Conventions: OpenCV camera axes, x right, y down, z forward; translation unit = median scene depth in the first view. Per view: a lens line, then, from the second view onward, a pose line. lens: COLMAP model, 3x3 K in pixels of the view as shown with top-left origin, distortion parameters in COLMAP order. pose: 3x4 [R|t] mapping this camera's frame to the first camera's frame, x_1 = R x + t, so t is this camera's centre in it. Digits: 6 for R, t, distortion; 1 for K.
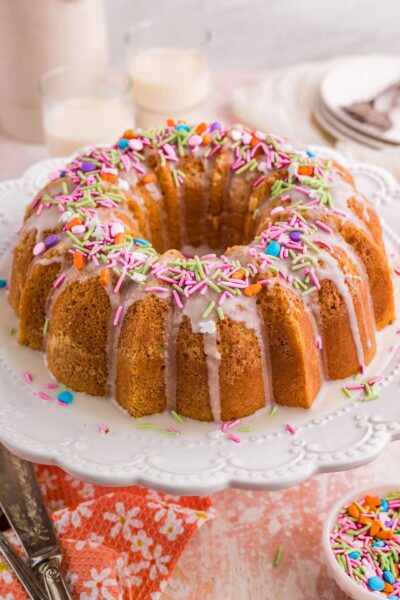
lens RADIAL K [[920.2, 0, 179.4], [0, 920.2, 301.6], [0, 0, 1]] dist [-0.012043, -0.013134]
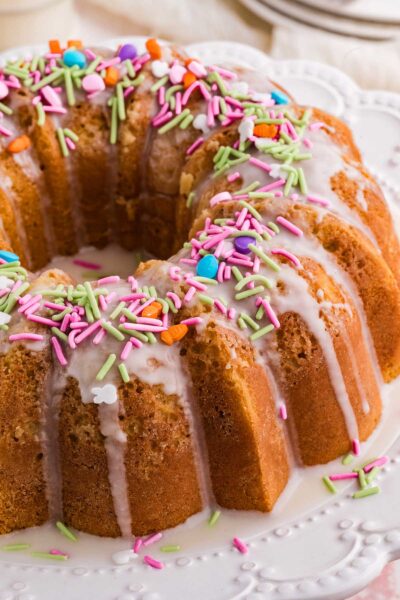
lens RADIAL K [[1941.8, 0, 187.7], [0, 1941.8, 250.0], [0, 0, 1]] dist [0.007366, 0.171954]
pose [[0.999497, -0.026325, 0.017706, 0.063834], [0.026293, 0.999652, 0.002045, -0.071441], [-0.017753, -0.001578, 0.999841, -0.358779]]
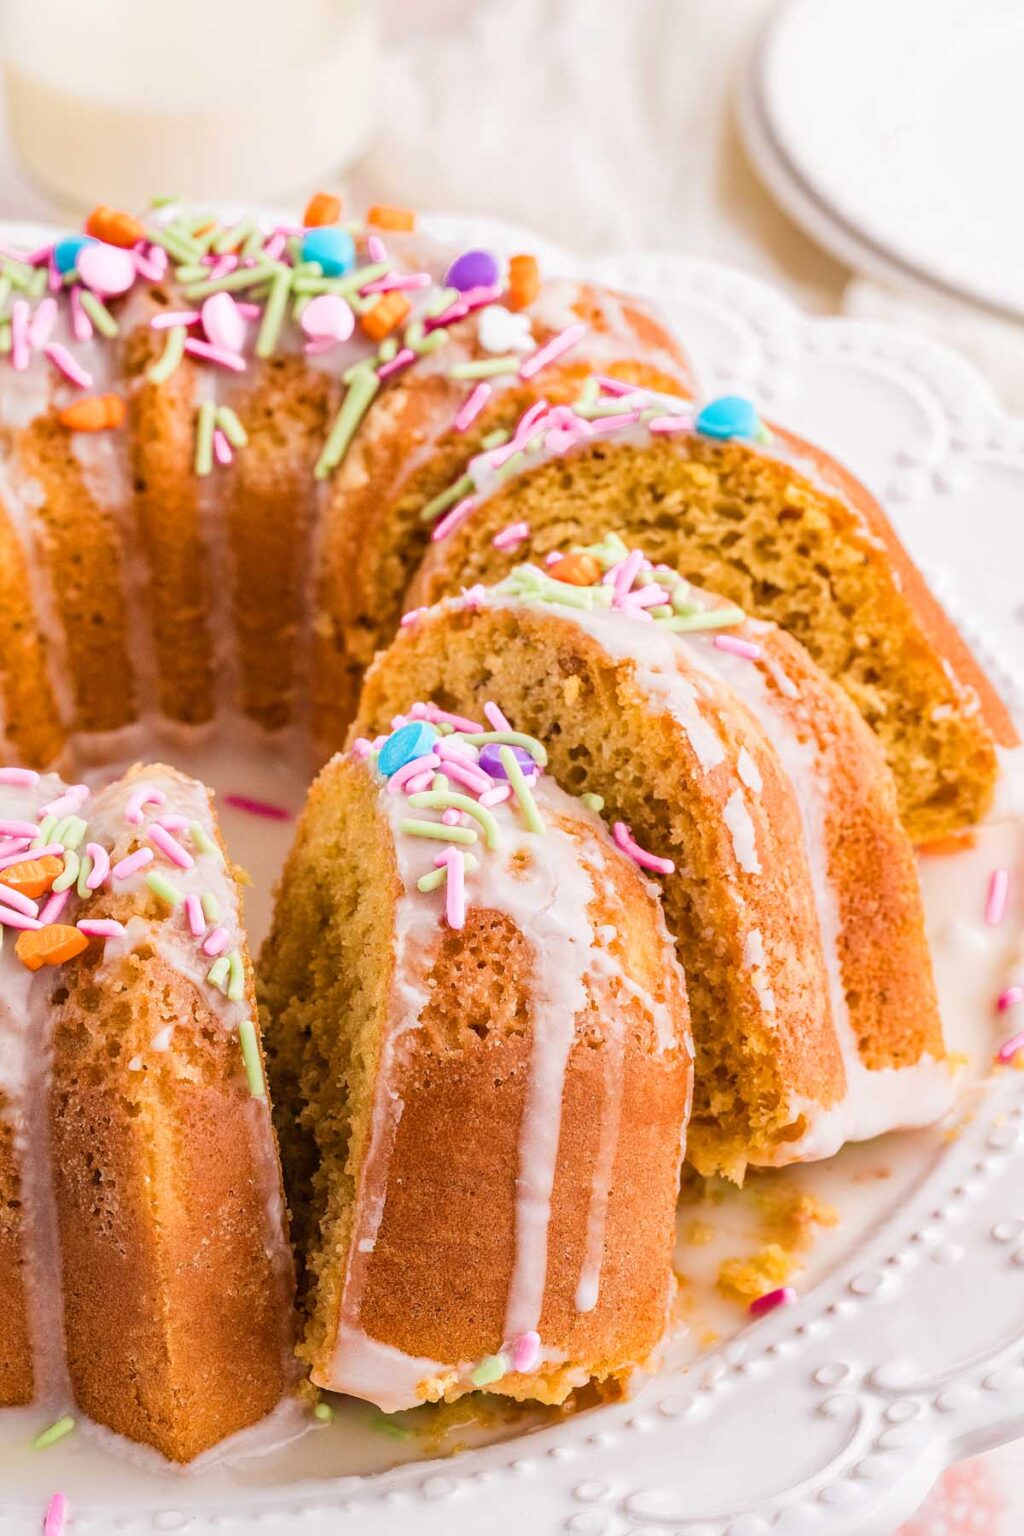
lens RADIAL K [[4970.9, 0, 480.6], [0, 4970.9, 640.1], [0, 0, 1]] dist [0.007366, 0.171954]
pose [[0.905928, 0.256687, -0.336760, 0.607007], [-0.266389, 0.963699, 0.017936, -0.145012], [0.329139, 0.073461, 0.941420, -0.261567]]
